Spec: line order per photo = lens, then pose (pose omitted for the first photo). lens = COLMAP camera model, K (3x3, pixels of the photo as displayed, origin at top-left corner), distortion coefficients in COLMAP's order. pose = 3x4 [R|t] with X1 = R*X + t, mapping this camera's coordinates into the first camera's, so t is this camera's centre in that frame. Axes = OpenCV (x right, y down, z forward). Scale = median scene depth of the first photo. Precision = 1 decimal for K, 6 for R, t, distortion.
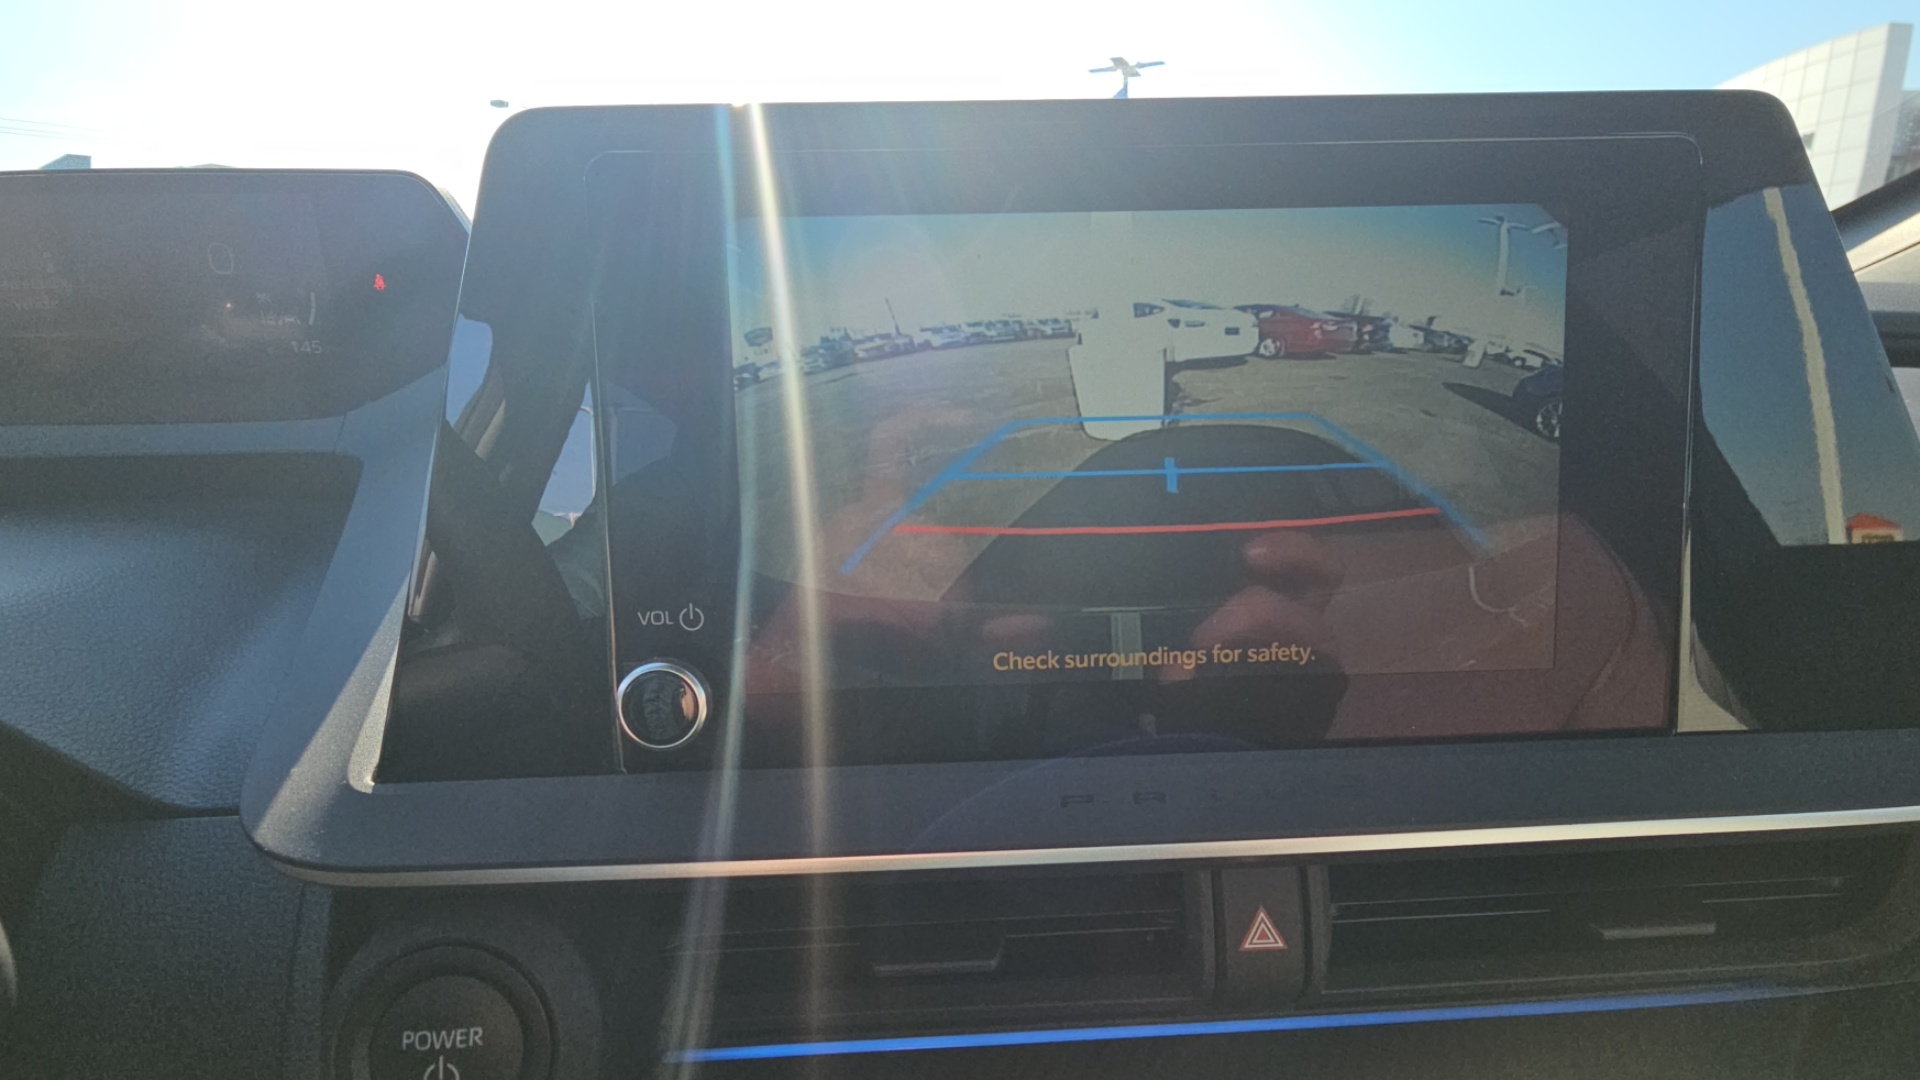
lens RADIAL K [[842.8, 0, 954.6], [0, 842.8, 552.6], [0, 0, 1]] dist [0.007515, -0.007139]
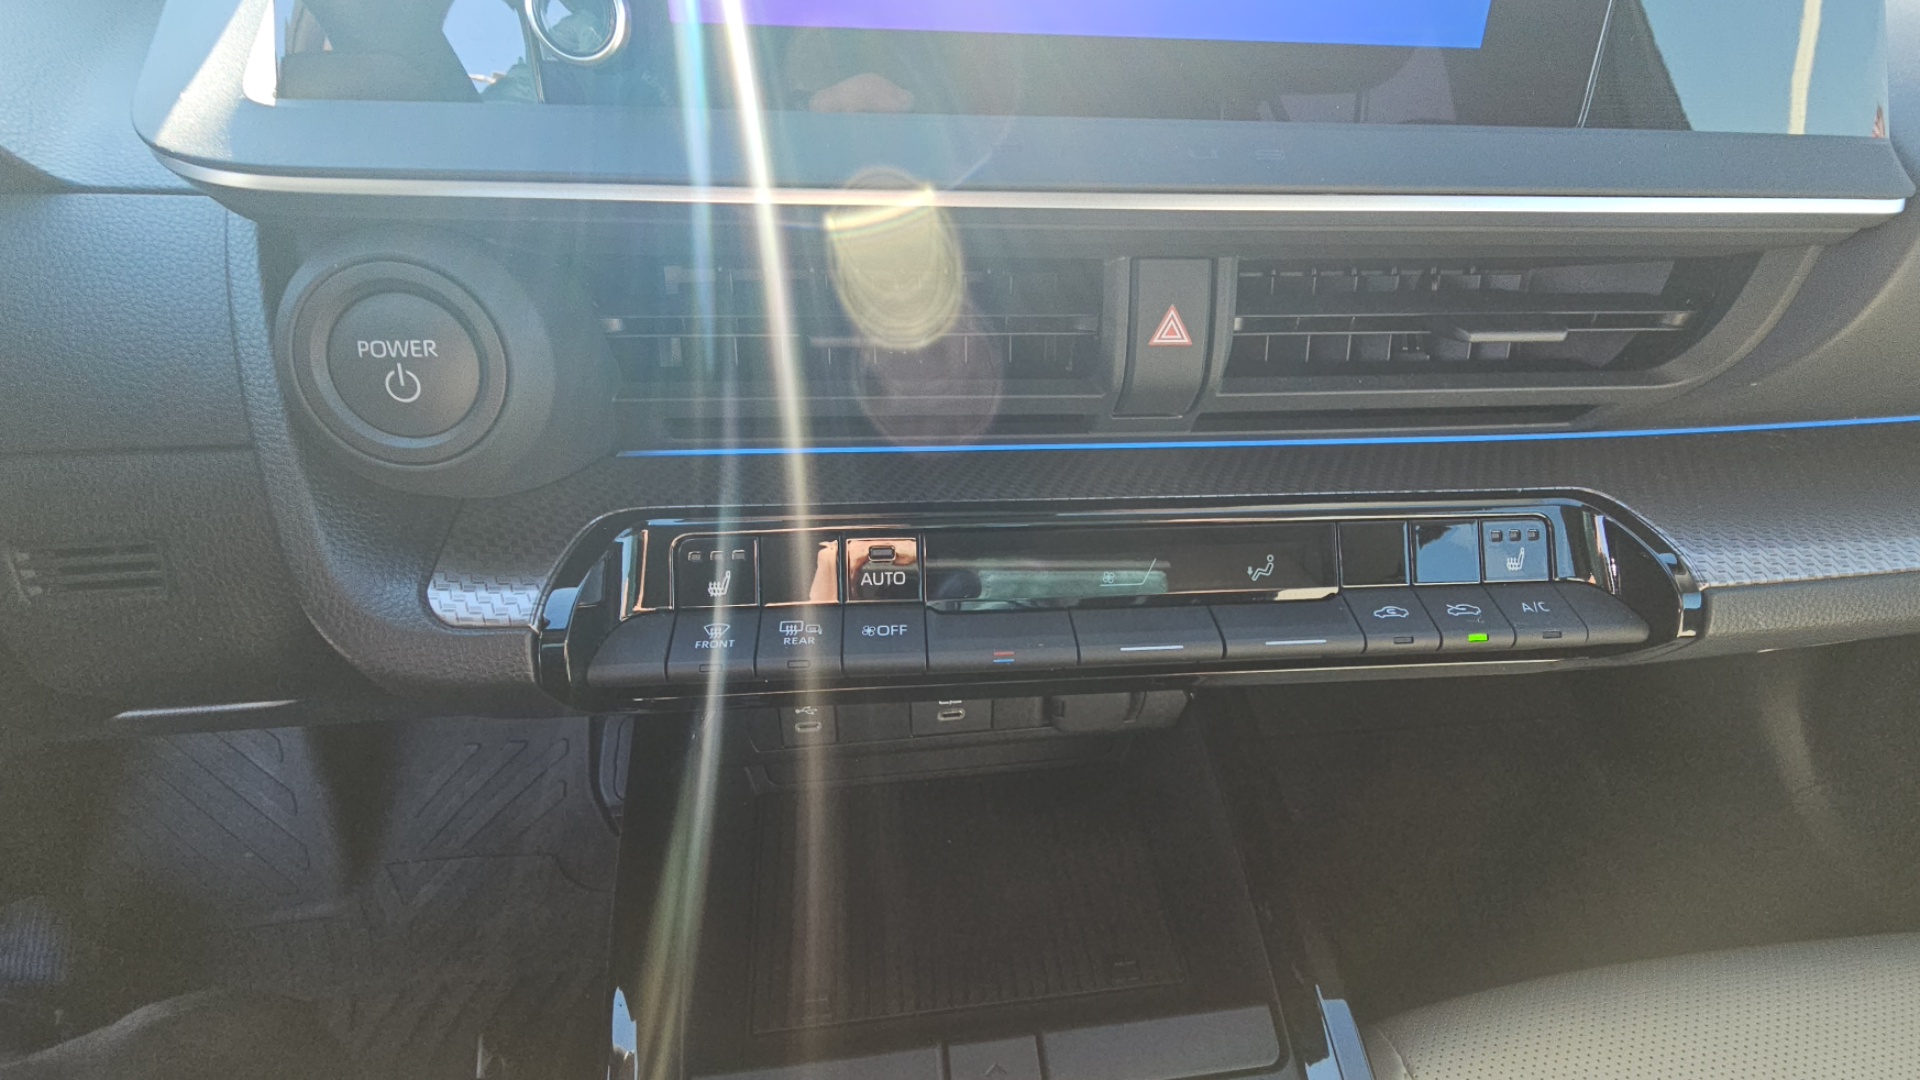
lens RADIAL K [[842.8, 0, 973.9], [0, 842.8, 543.6], [0, 0, 1]] dist [0.007515, -0.007139]
pose [[0.997379, 0.011923, 0.071367, 0.035426], [-0.035317, 0.941079, 0.336339, 0.352311], [-0.063152, -0.337977, 0.939033, -0.103027]]
